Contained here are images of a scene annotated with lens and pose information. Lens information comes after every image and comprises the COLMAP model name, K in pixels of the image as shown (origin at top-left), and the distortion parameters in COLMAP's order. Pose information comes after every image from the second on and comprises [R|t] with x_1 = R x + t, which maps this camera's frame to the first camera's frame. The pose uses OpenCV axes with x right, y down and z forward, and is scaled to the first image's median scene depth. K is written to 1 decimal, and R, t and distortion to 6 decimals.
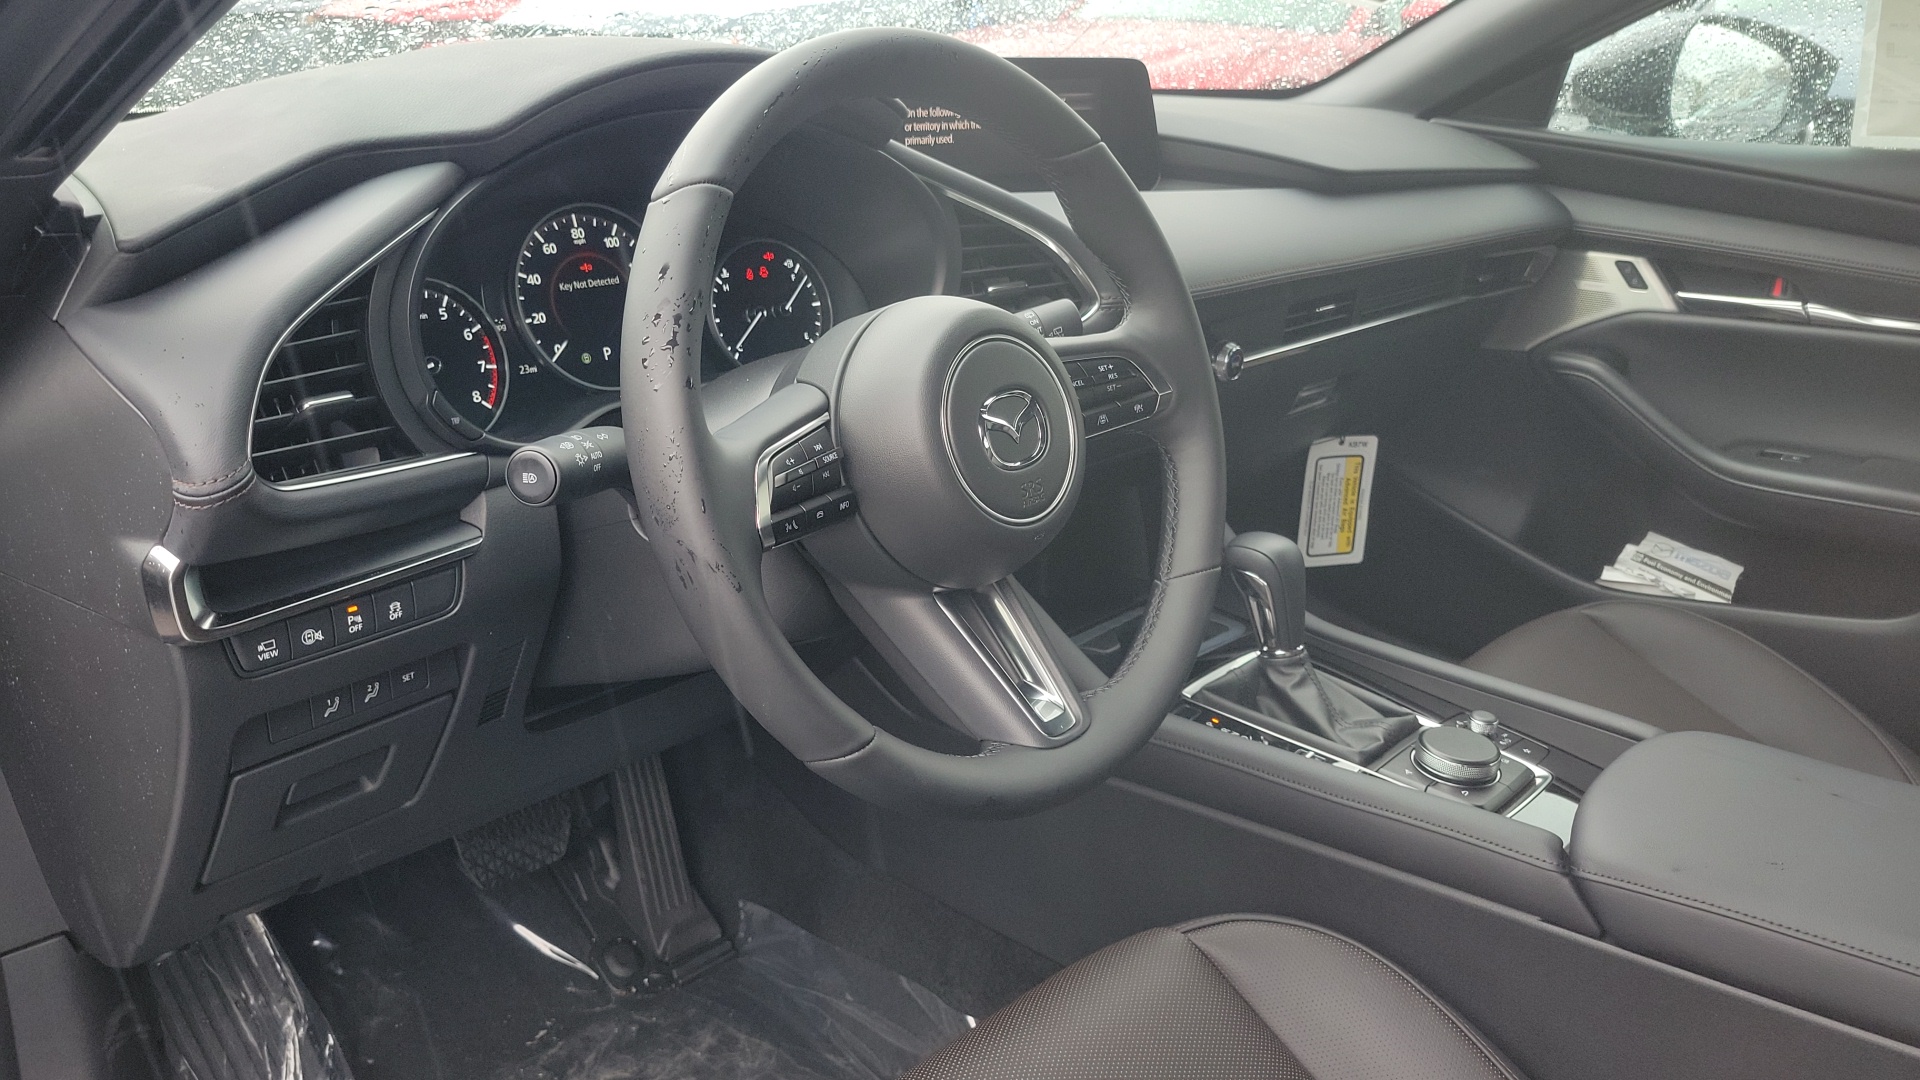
lens RADIAL K [[1444.8, 0, 954.2], [0, 1444.8, 535.6], [0, 0, 1]] dist [0.036414, -0.016017]
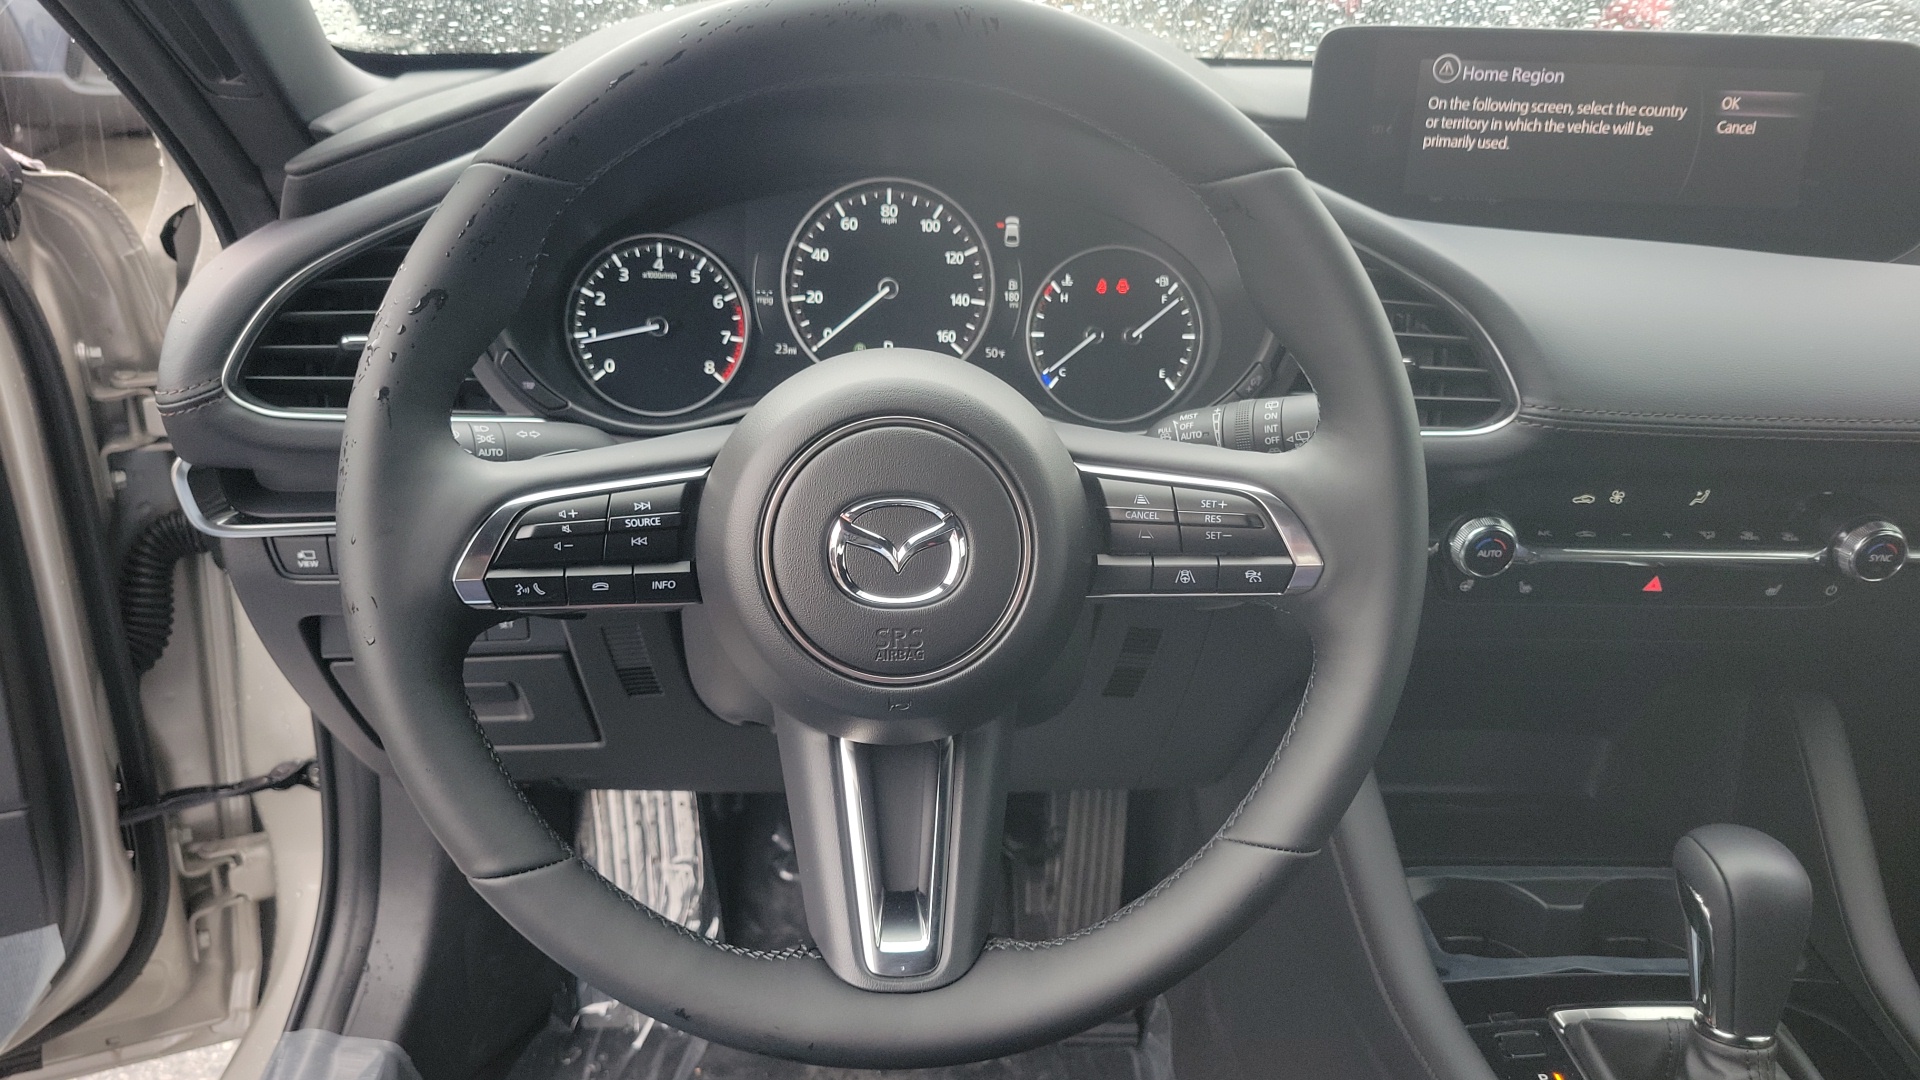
lens RADIAL K [[1444.8, 0, 943.8], [0, 1444.8, 550.4], [0, 0, 1]] dist [0.036414, -0.016017]
pose [[0.712617, 0.273496, -0.646048, 0.359992], [-0.249593, 0.959467, 0.130867, -0.120605], [0.655653, 0.067991, 0.751995, 0.332176]]
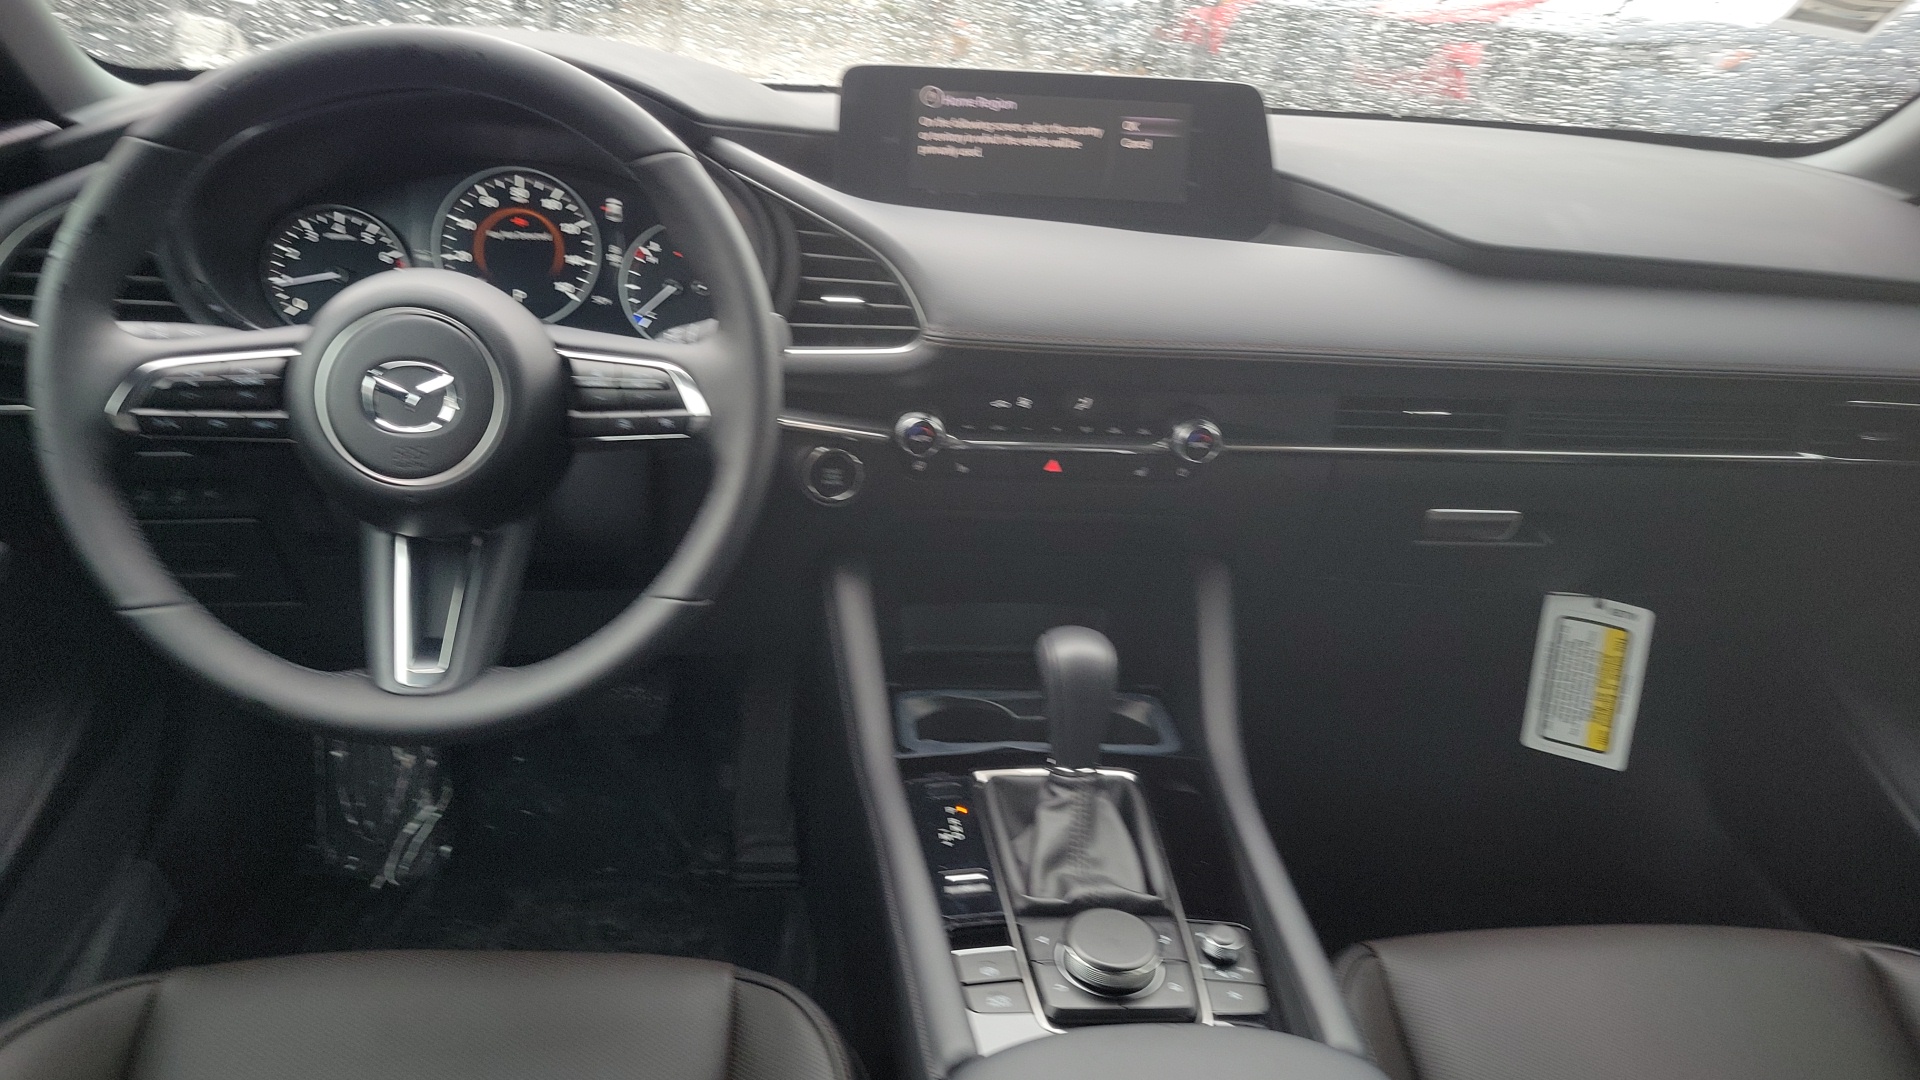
lens RADIAL K [[1444.8, 0, 928.5], [0, 1444.8, 536.6], [0, 0, 1]] dist [0.036414, -0.016017]
pose [[0.737155, 0.258140, -0.624473, 0.731153], [-0.258090, 0.961648, 0.092860, -0.121480], [0.624494, 0.092718, 0.775507, 0.281818]]
